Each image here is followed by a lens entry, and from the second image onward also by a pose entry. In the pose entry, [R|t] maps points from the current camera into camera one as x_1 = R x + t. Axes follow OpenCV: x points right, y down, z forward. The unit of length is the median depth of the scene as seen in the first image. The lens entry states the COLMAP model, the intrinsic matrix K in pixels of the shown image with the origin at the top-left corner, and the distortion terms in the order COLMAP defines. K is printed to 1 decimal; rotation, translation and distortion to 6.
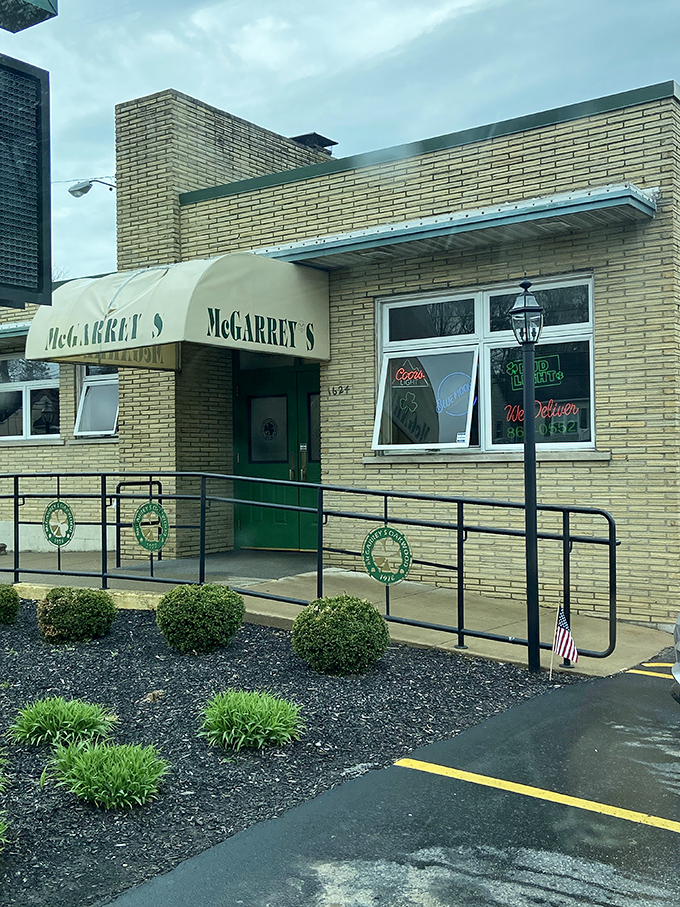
lens RADIAL K [[987.8, 0, 340.0], [0, 987.8, 453.5], [0, 0, 1]] dist [-0.007251, -0.002796]
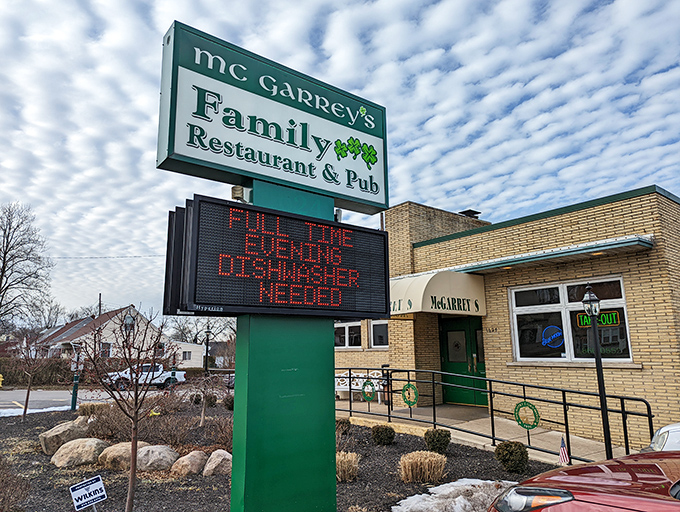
lens RADIAL K [[467.8, 0, 340.0], [0, 467.8, 256.0], [0, 0, 1]] dist [0.067668, -0.081629]
pose [[0.959499, -0.054426, -0.276403, -0.030014], [0.000792, 0.981677, -0.190549, -0.031035], [0.281710, 0.182612, 0.941962, -0.097294]]
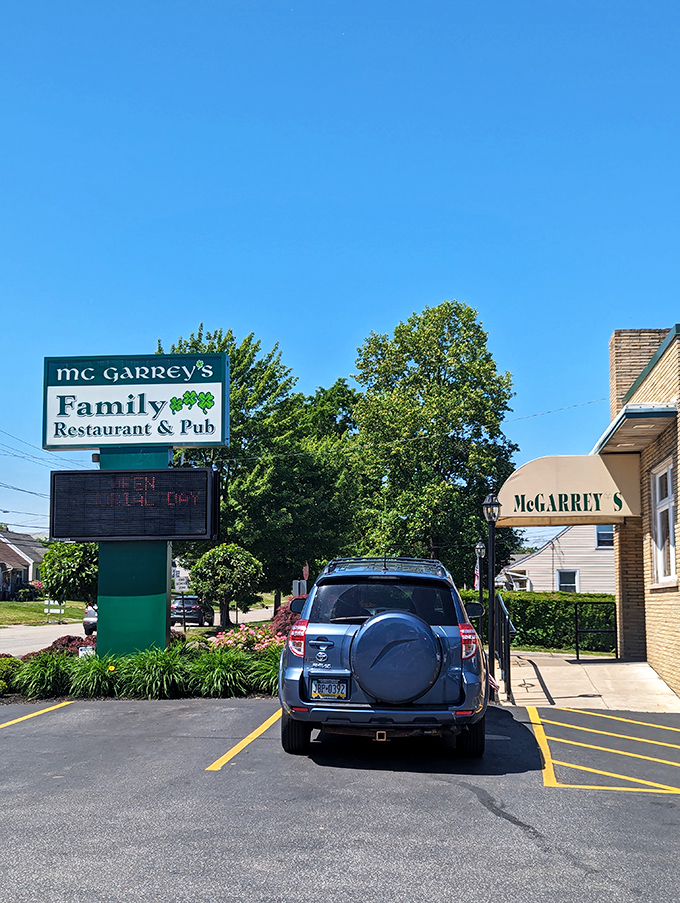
lens RADIAL K [[983.5, 0, 340.0], [0, 983.5, 451.5], [0, 0, 1]] dist [-0.007251, -0.002796]
pose [[0.531627, -0.107181, -0.840169, 1.104994], [0.004736, 0.992322, -0.123594, -0.014407], [0.846965, 0.061727, 0.528053, -0.147377]]
